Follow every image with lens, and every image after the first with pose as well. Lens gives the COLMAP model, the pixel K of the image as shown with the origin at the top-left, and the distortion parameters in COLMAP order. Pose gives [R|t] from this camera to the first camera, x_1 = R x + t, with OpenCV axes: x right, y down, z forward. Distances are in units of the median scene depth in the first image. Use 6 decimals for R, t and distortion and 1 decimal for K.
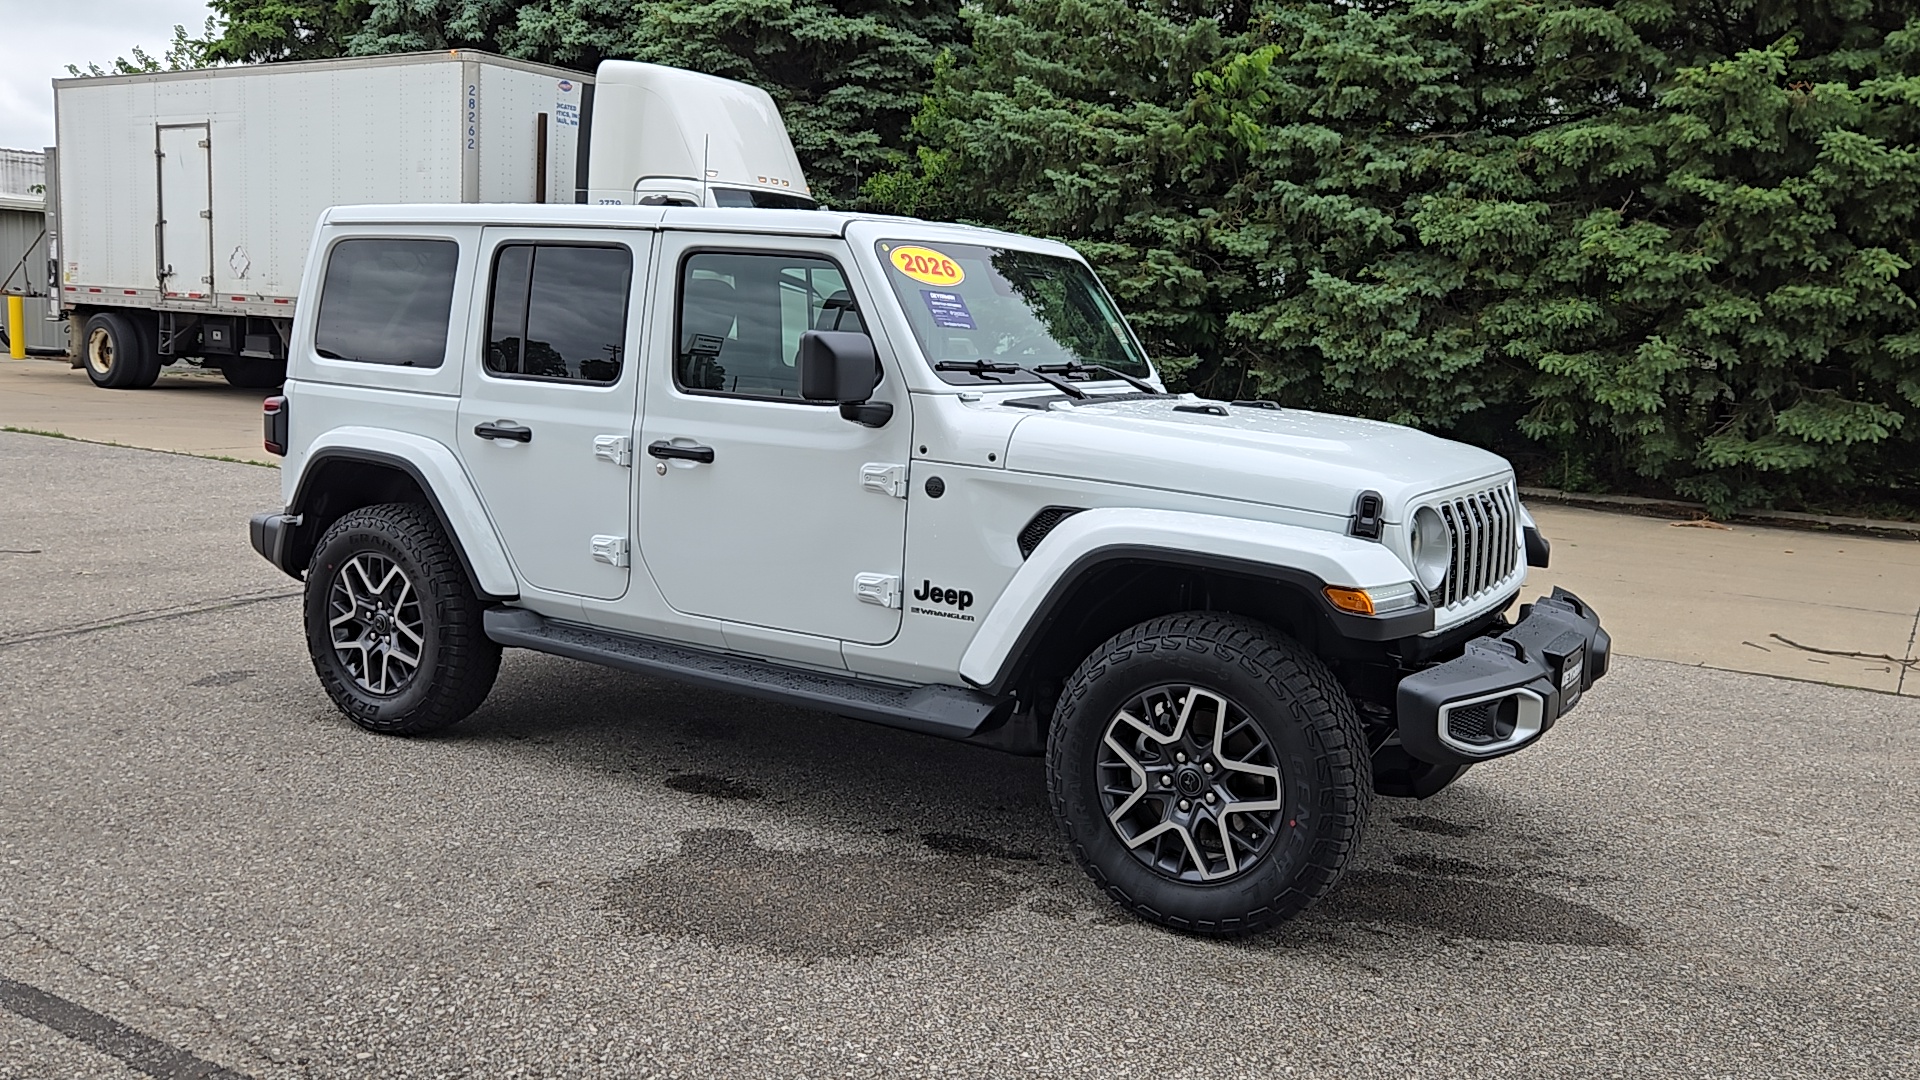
lens RADIAL K [[1611.4, 0, 957.0], [0, 1611.4, 529.6], [0, 0, 1]] dist [0.013720, 0.002210]
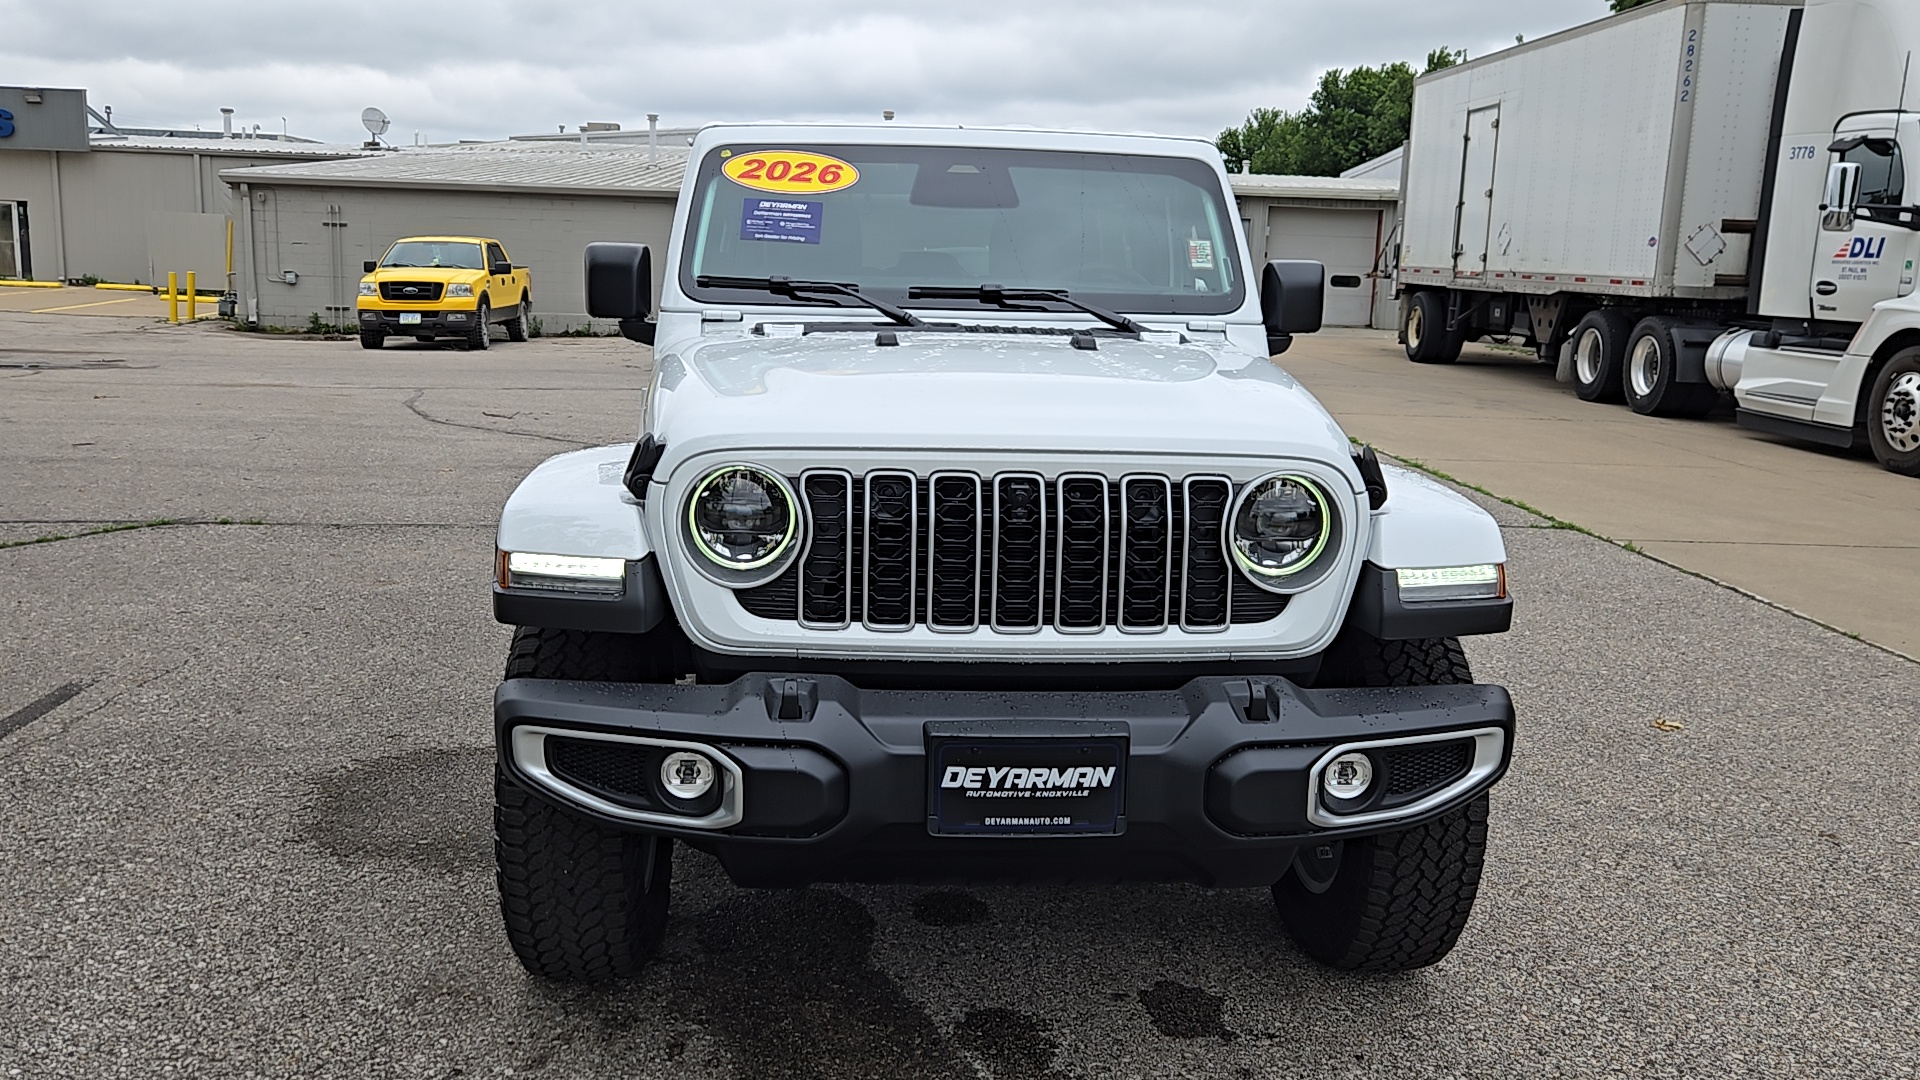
lens RADIAL K [[1611.4, 0, 964.1], [0, 1611.4, 535.8], [0, 0, 1]] dist [0.013720, 0.002210]
pose [[0.577760, 0.118627, -0.807540, 0.192523], [-0.113518, 0.991445, 0.064426, -0.008307], [0.808274, 0.054448, 0.586284, 0.143538]]
